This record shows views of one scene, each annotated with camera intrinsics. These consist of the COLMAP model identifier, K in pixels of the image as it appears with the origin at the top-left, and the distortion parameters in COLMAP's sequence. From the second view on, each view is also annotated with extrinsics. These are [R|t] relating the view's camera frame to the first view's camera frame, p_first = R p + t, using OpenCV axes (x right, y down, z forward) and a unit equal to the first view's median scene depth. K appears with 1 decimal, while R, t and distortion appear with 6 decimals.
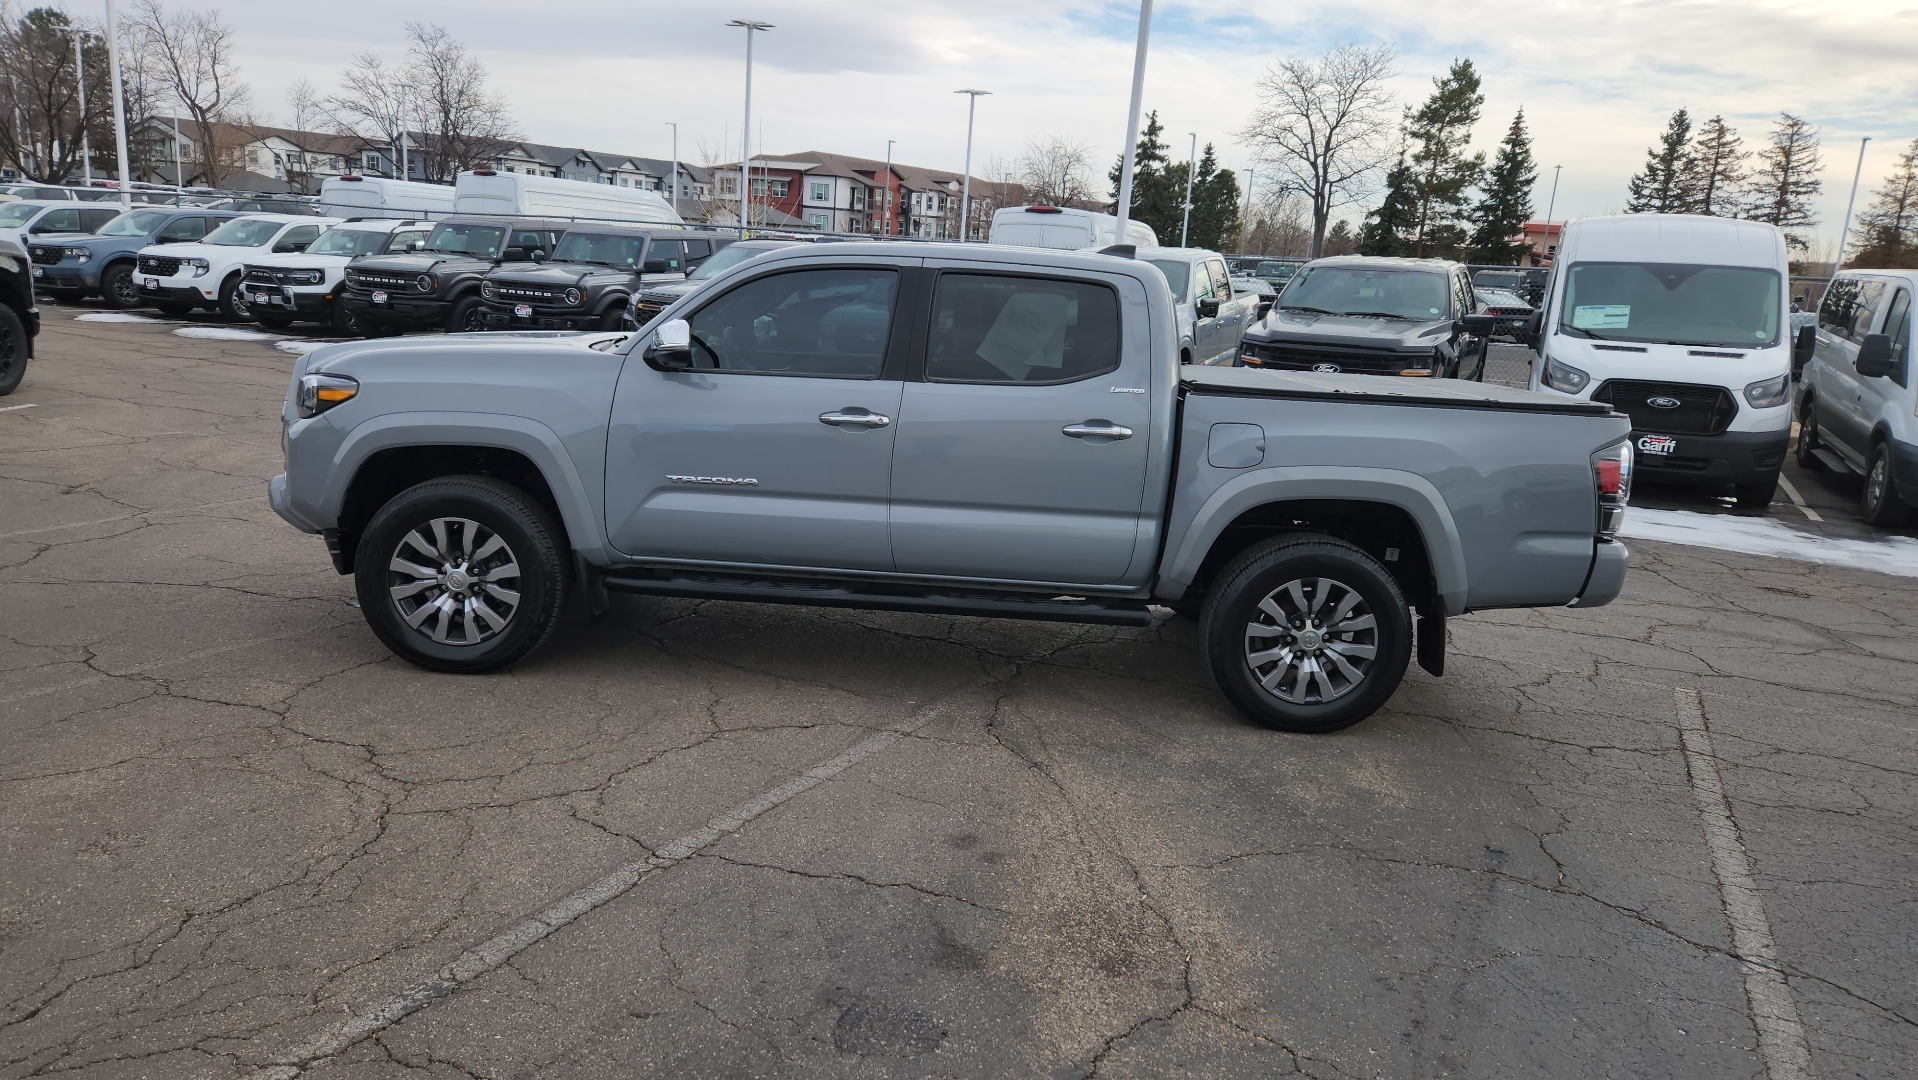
lens RADIAL K [[1279.1, 0, 924.4], [0, 1279.1, 529.8], [0, 0, 1]] dist [0.069726, -0.054460]
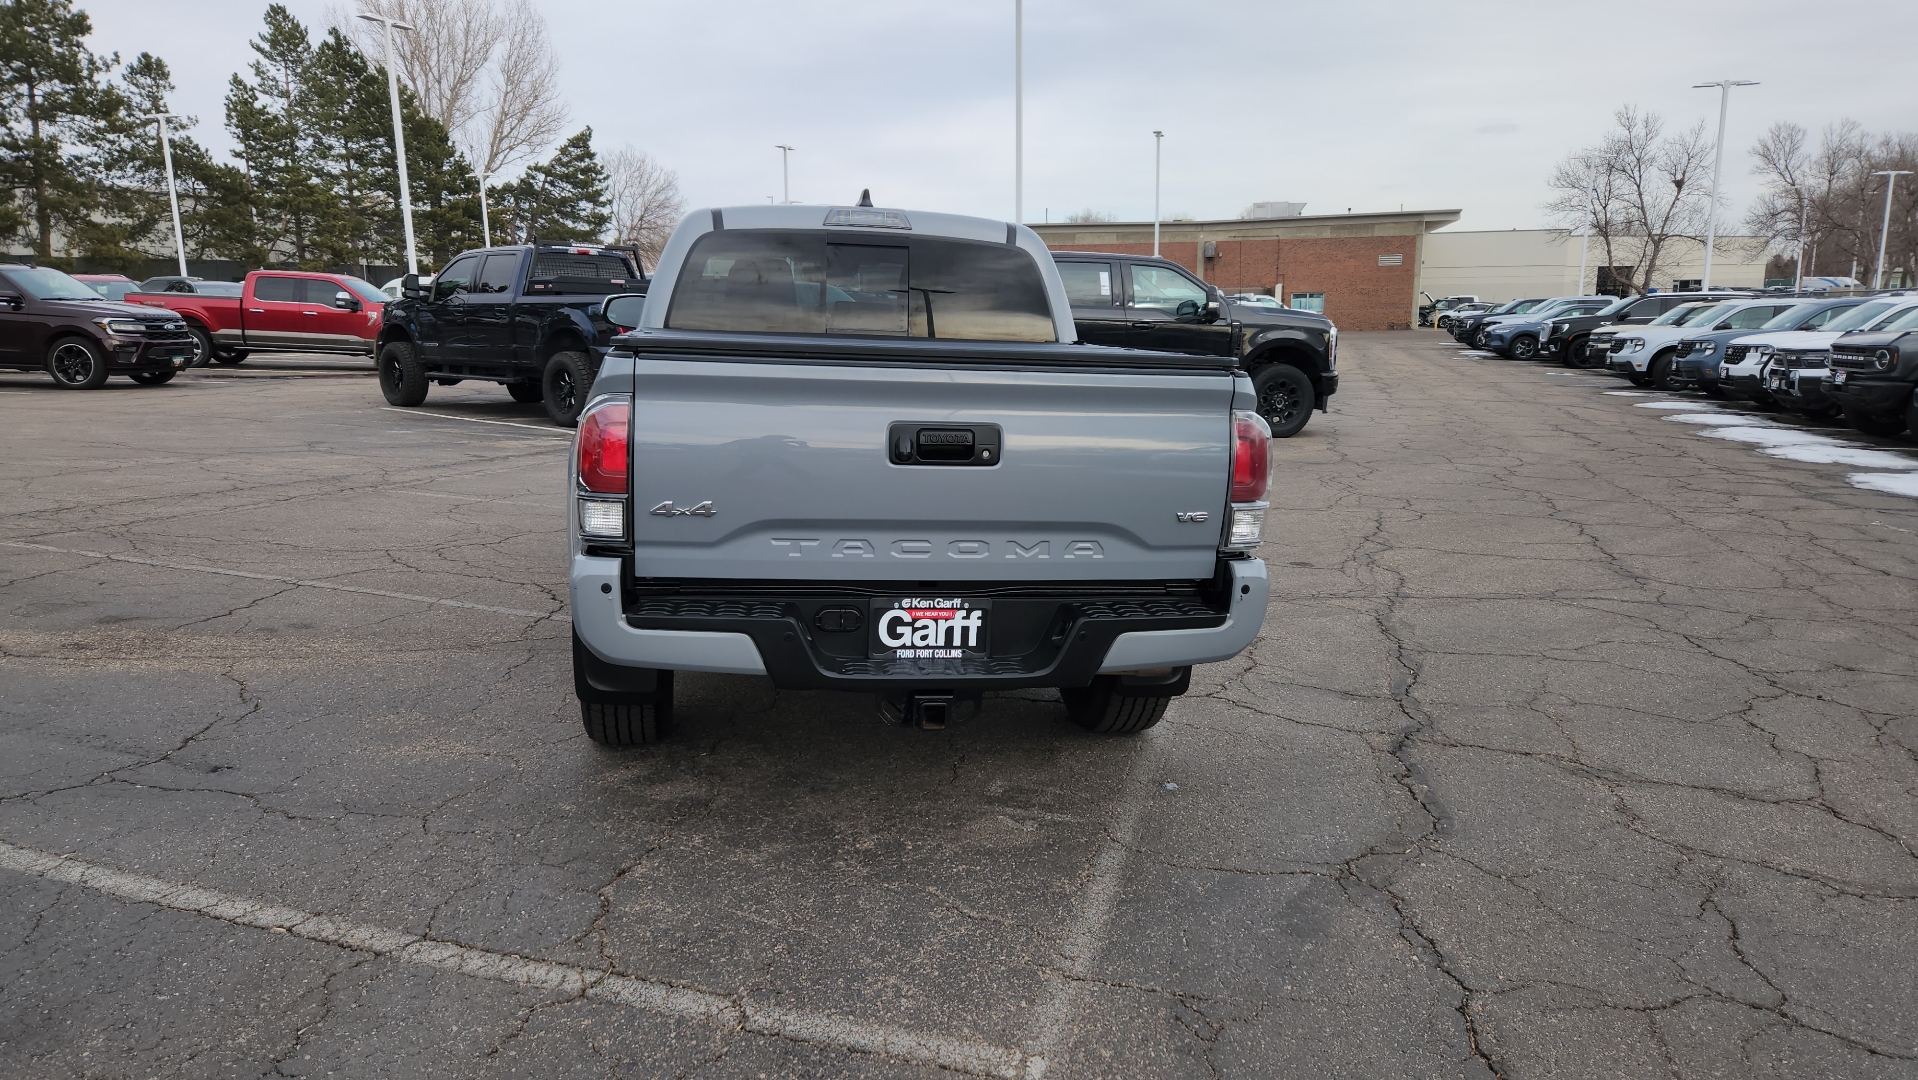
lens RADIAL K [[1280.7, 0, 922.8], [0, 1280.7, 531.2], [0, 0, 1]] dist [0.071796, -0.056346]
pose [[0.175053, 0.110905, -0.978293, 0.300293], [-0.206567, 0.975657, 0.073643, -0.020654], [0.962646, 0.189191, 0.193701, 0.266162]]
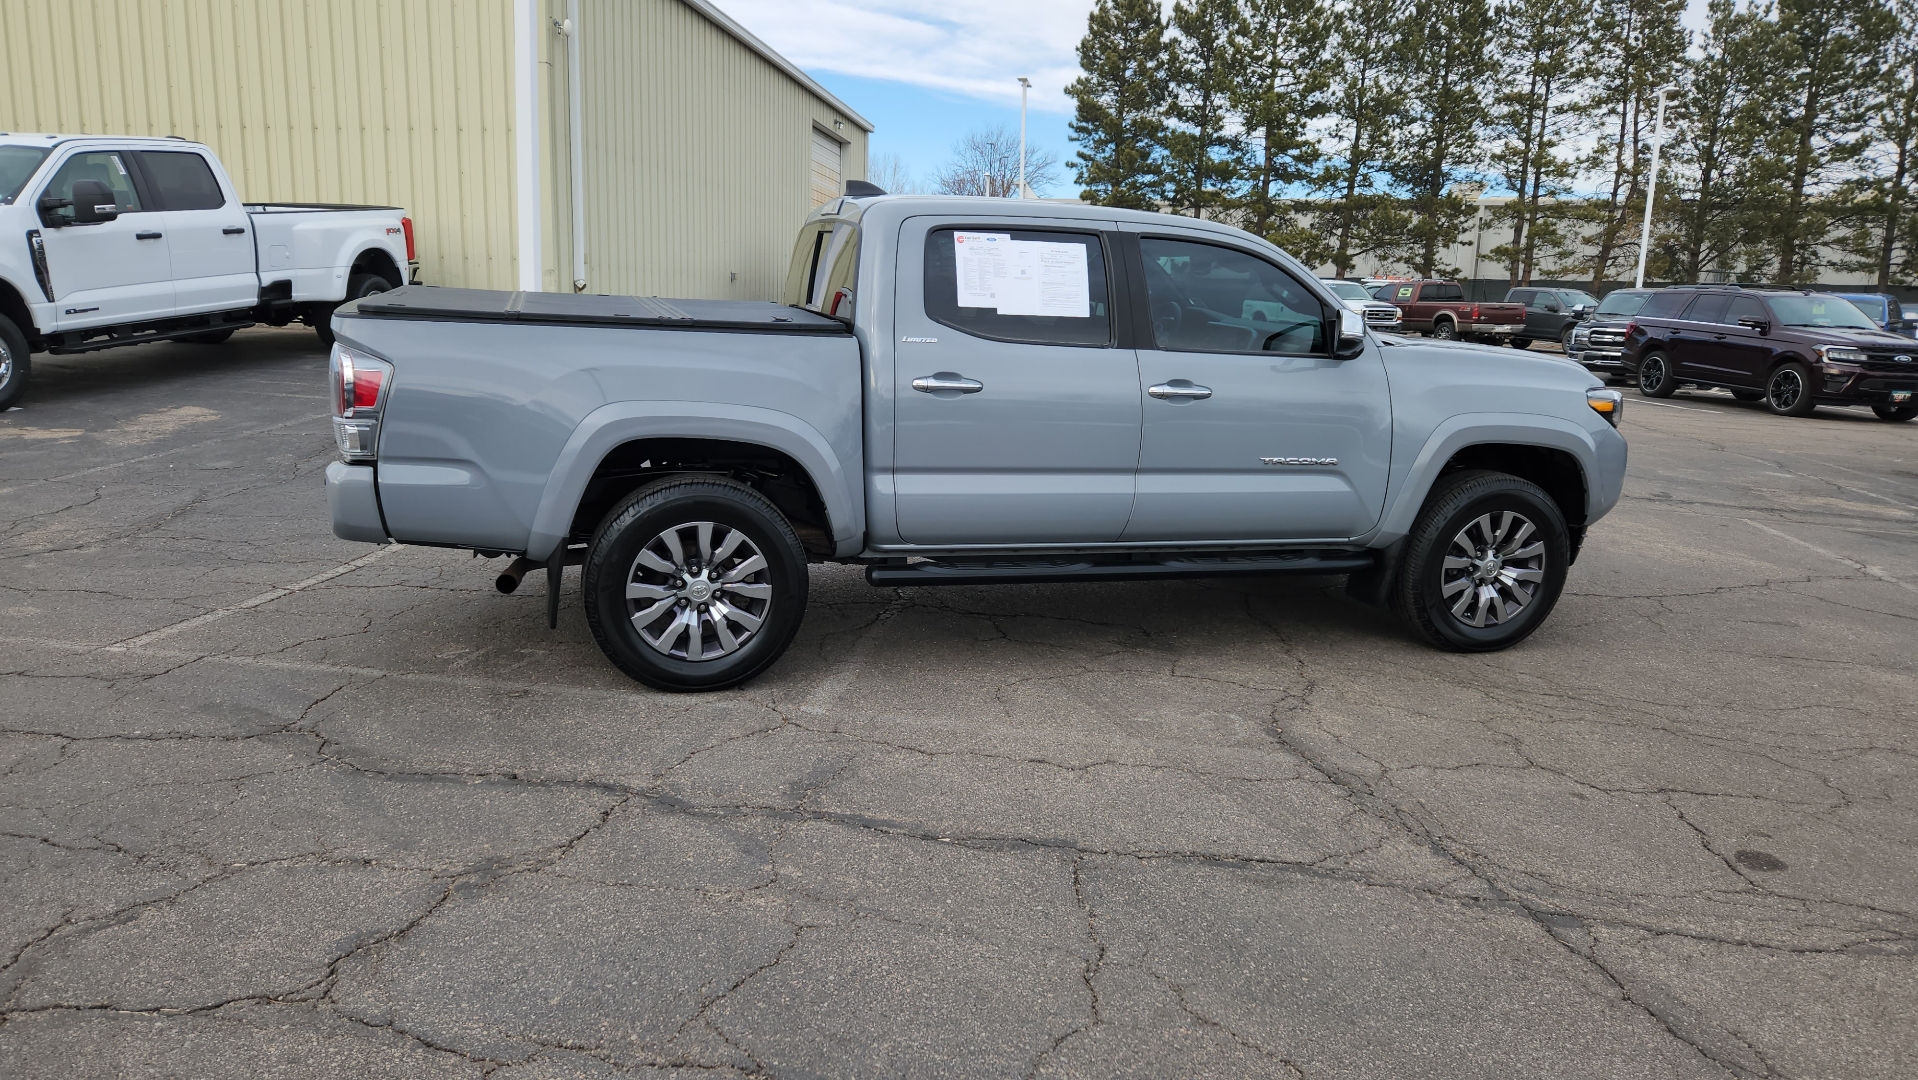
lens RADIAL K [[1280.7, 0, 937.7], [0, 1280.7, 535.2], [0, 0, 1]] dist [0.071796, -0.056346]
pose [[-0.947739, -0.040294, -0.316493, 0.113015], [-0.160084, 0.918140, 0.362481, -0.097517], [0.275979, 0.394202, -0.876607, 0.566457]]
